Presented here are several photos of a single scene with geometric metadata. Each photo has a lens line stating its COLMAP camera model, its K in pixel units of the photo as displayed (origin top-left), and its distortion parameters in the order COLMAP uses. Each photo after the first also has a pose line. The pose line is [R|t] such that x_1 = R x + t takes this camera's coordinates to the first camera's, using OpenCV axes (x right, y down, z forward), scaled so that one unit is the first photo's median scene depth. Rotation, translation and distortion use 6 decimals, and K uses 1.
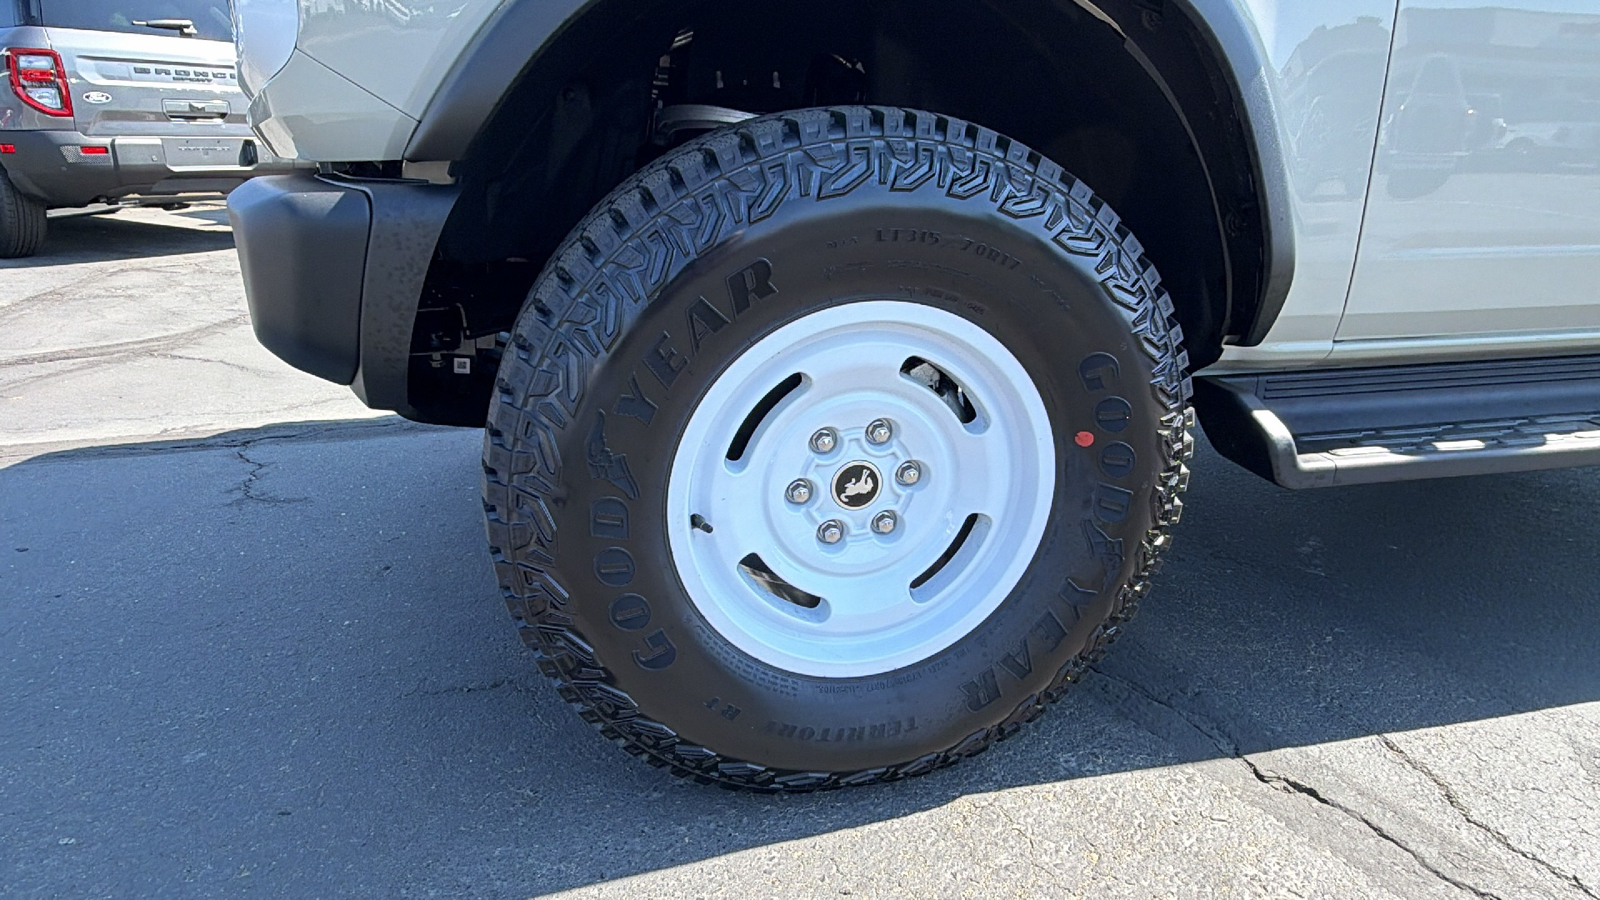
lens RADIAL K [[931.1, 0, 800.0], [0, 931.1, 450.0], [0, 0, 1]] dist [0.000027, 0.001001]
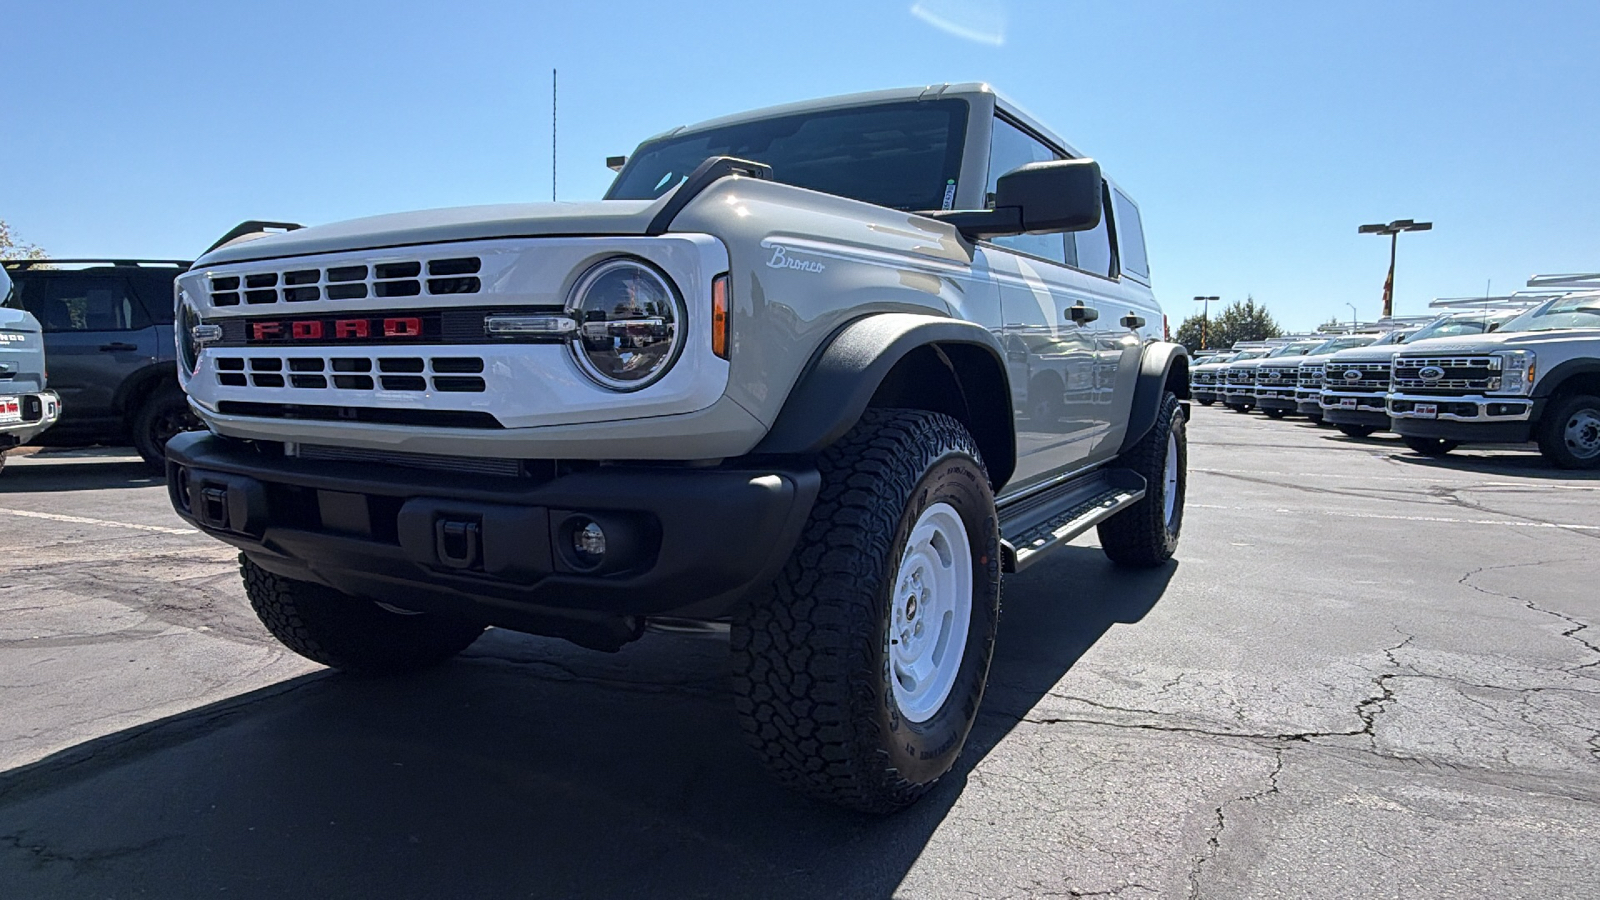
lens RADIAL K [[931.1, 0, 800.0], [0, 931.1, 450.0], [0, 0, 1]] dist [0.000027, 0.001001]
pose [[0.690425, -0.075370, 0.719467, -1.360959], [0.240318, 0.961971, -0.129843, -0.072899], [-0.682320, 0.262548, 0.682281, -0.162038]]
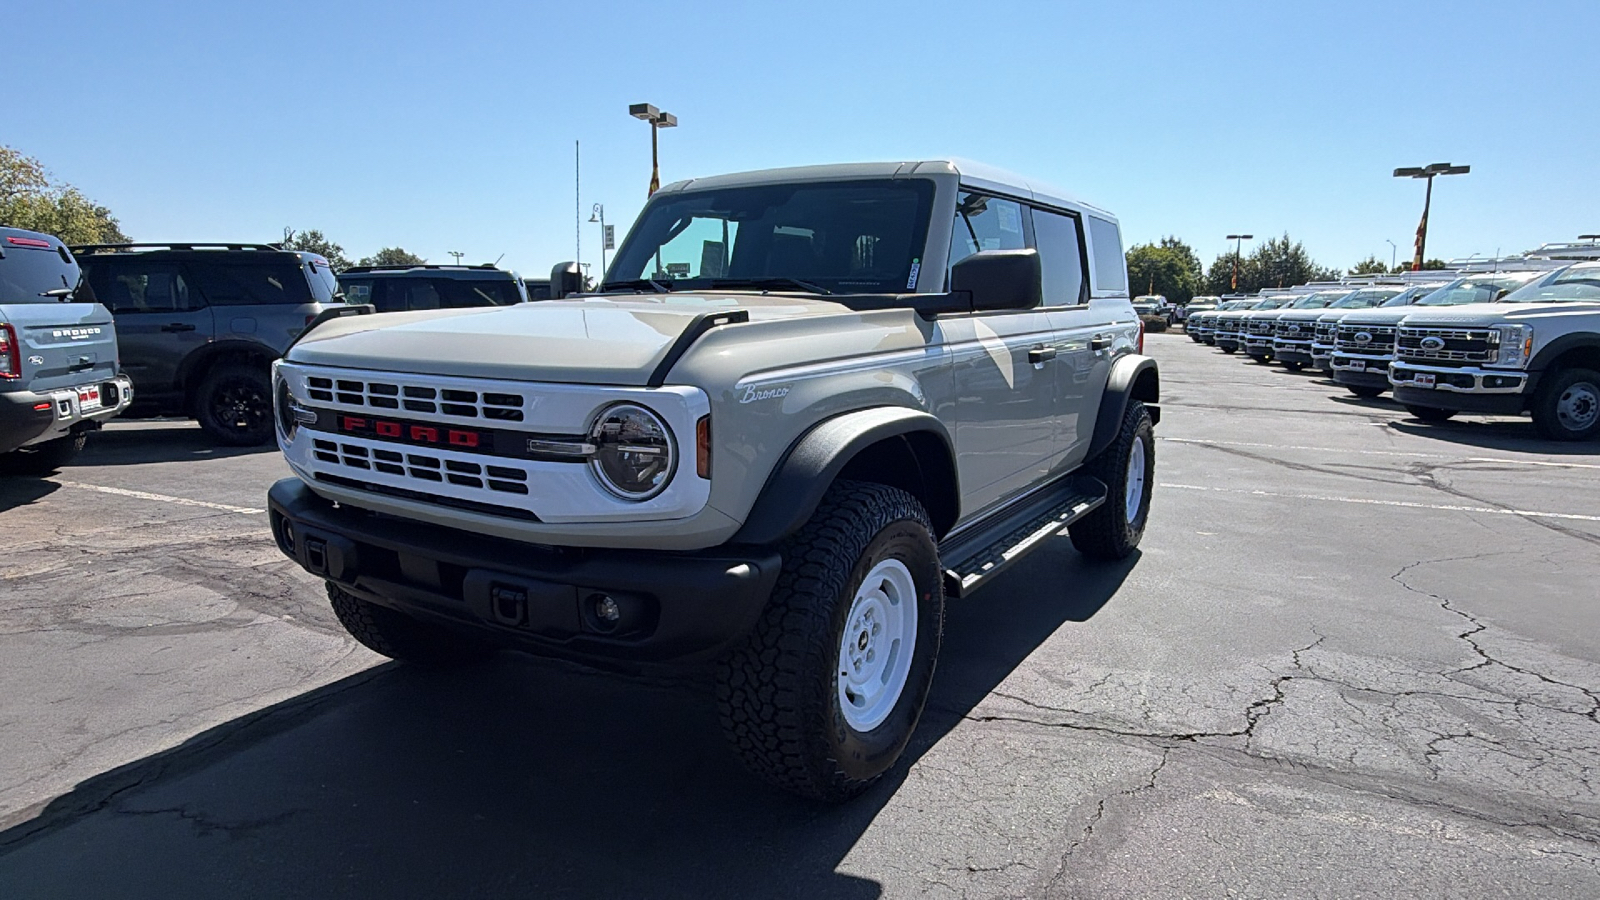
lens RADIAL K [[931.1, 0, 800.0], [0, 931.1, 450.0], [0, 0, 1]] dist [0.000027, 0.001001]
pose [[0.710070, -0.120051, 0.693821, -1.567653], [0.231934, 0.970247, -0.069486, -0.289956], [-0.664836, 0.210260, 0.716787, -0.621211]]
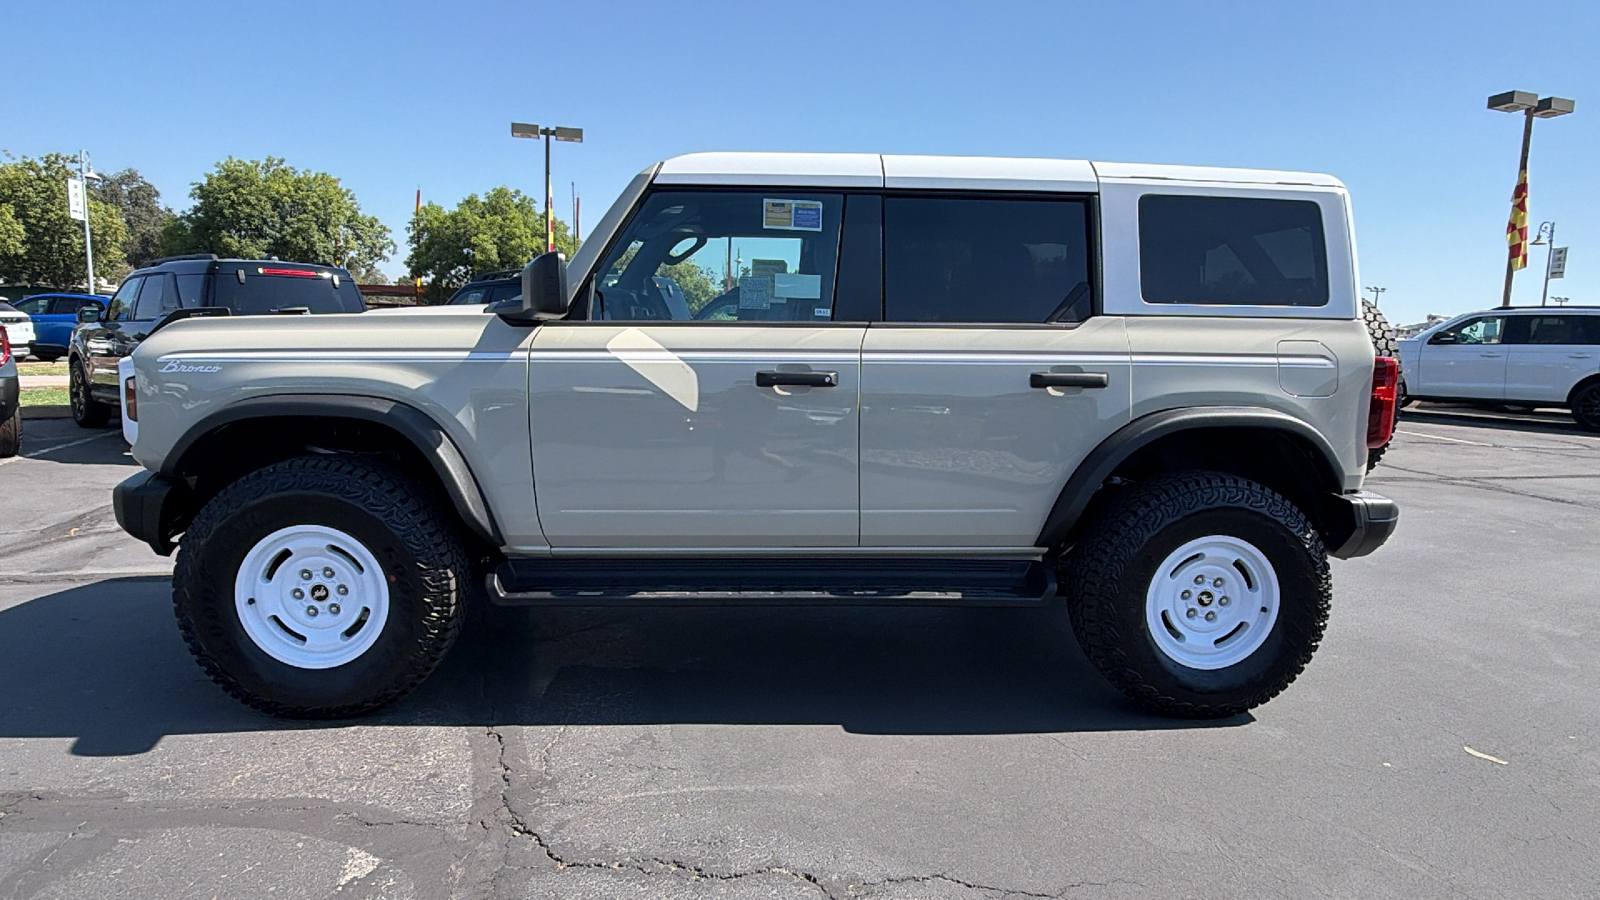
lens RADIAL K [[931.1, 0, 800.0], [0, 931.1, 450.0], [0, 0, 1]] dist [0.000027, 0.001001]
pose [[0.988367, 0.029530, -0.149193, 1.791466], [-0.058668, 0.979072, -0.194875, 0.076945], [0.140316, 0.201361, 0.969415, -1.452740]]
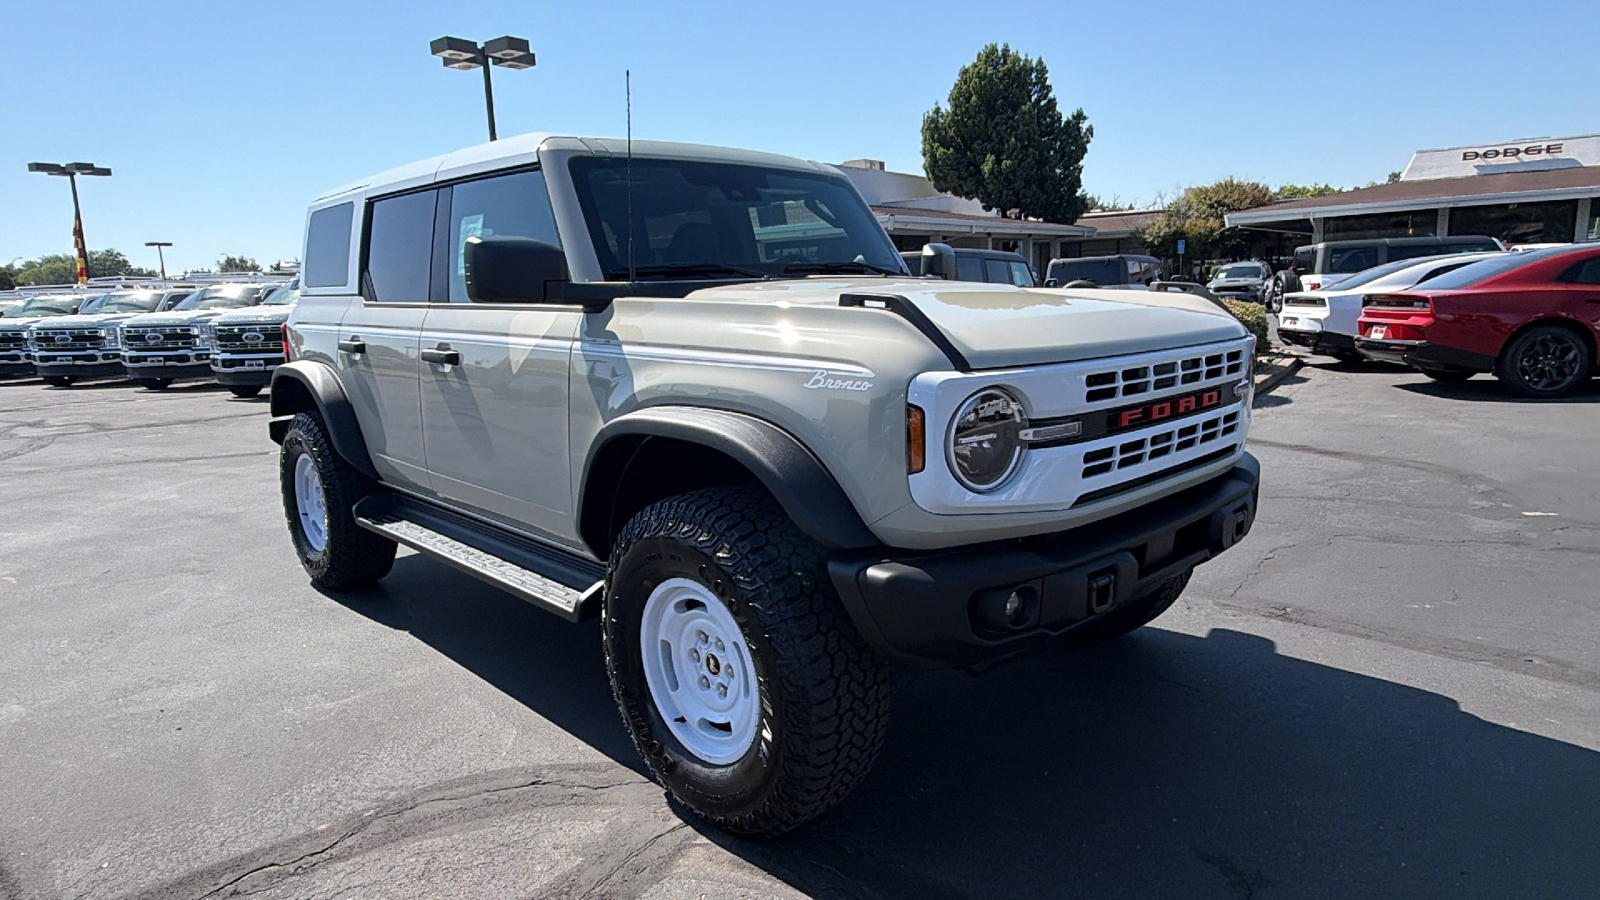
lens RADIAL K [[931.1, 0, 800.0], [0, 931.1, 450.0], [0, 0, 1]] dist [0.000027, 0.001001]
pose [[-0.513373, -0.144550, 0.845904, -2.077853], [0.302015, 0.892219, 0.335755, -1.530077], [-0.803266, 0.427843, -0.414385, 2.981845]]
